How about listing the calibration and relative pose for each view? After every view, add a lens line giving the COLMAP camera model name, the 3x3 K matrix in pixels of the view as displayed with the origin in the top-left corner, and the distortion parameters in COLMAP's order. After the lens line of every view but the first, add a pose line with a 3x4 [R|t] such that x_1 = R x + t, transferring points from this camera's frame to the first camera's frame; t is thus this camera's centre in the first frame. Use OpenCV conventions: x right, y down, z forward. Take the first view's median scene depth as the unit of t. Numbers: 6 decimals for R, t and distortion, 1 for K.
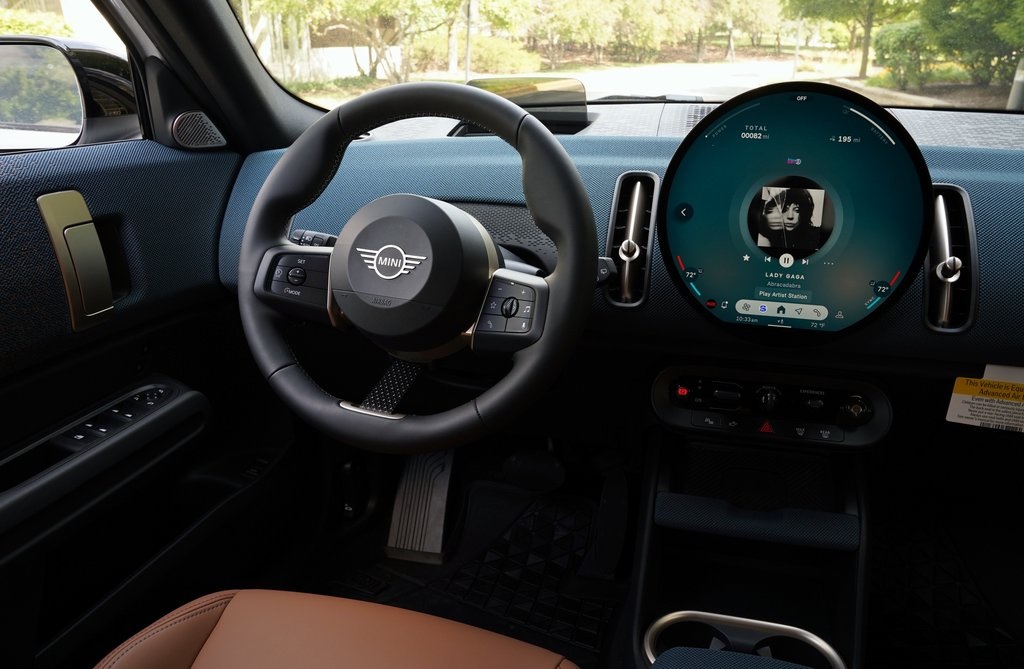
lens RADIAL K [[728.1, 0, 512.0], [0, 728.1, 334.5], [0, 0, 1]] dist [-0.135562, 0.100287]
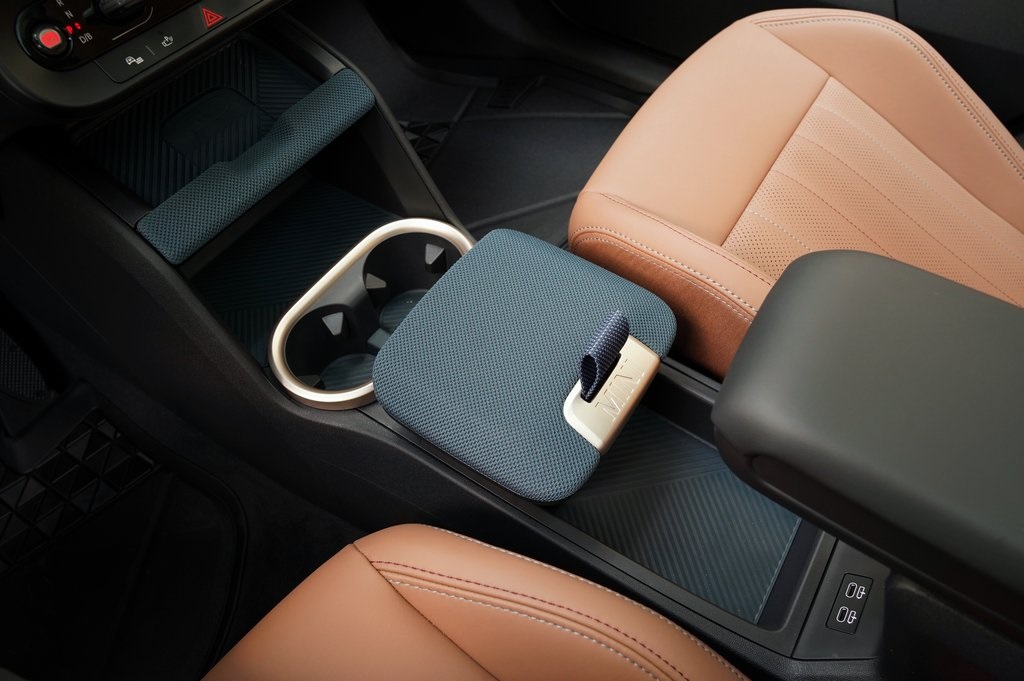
lens RADIAL K [[698.5, 0, 512.0], [0, 698.5, 340.5], [0, 0, 1]] dist [-0.076379, -0.000743]
pose [[0.283177, -0.765575, 0.577673, -0.115202], [0.313884, 0.643136, 0.698464, -0.011683], [-0.906249, -0.016467, 0.422424, 0.556916]]
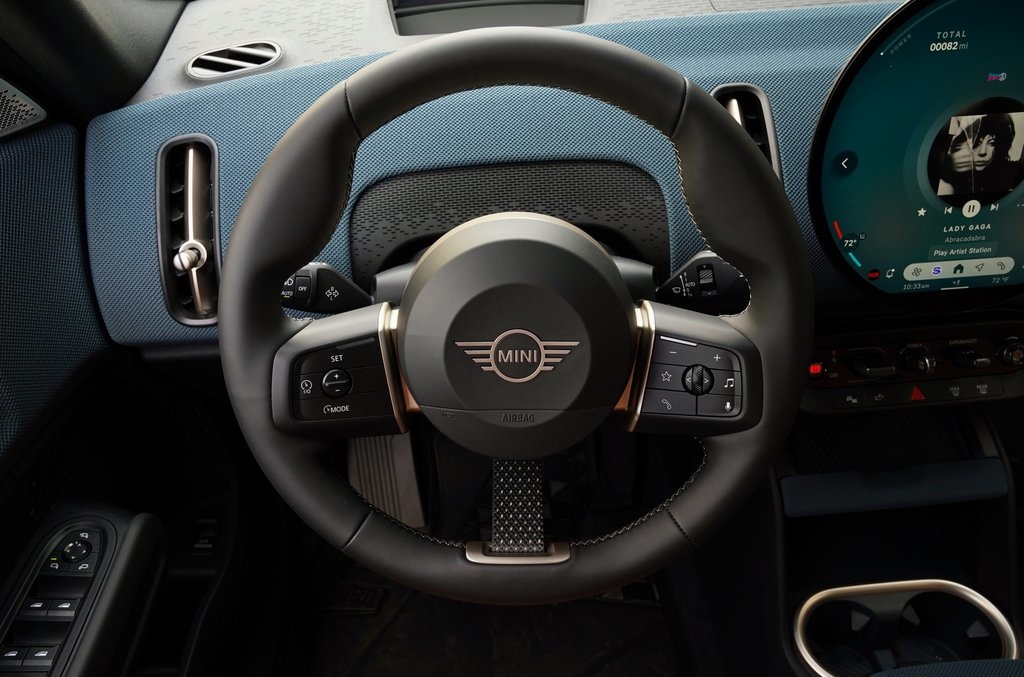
lens RADIAL K [[801.0, 0, 512.0], [0, 801.0, 338.5], [0, 0, 1]] dist [-0.095639, 0.098776]
pose [[0.941765, -0.236521, 0.239031, -0.312384], [0.154315, 0.935541, 0.317727, -0.313224], [-0.298772, -0.262339, 0.917559, 0.332876]]
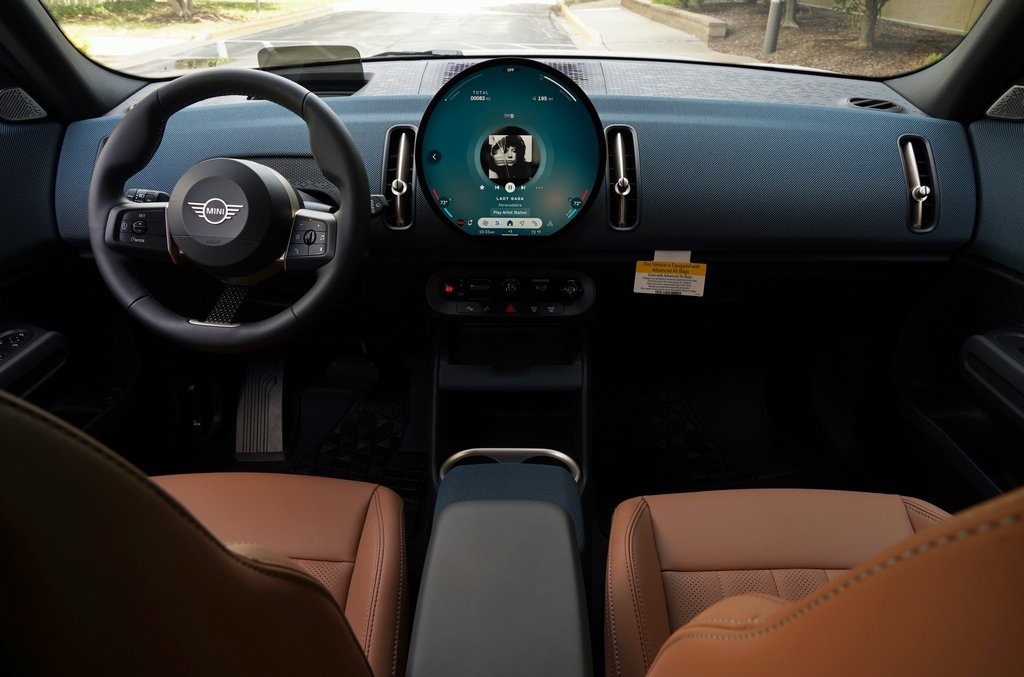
lens RADIAL K [[726.9, 0, 522.7], [0, 726.9, 342.4], [0, 0, 1]] dist [-0.136479, 0.097407]
pose [[0.964007, -0.111373, 0.241426, 0.032492], [0.082784, 0.988632, 0.125514, 0.020526], [-0.252661, -0.101010, 0.962268, -0.392102]]
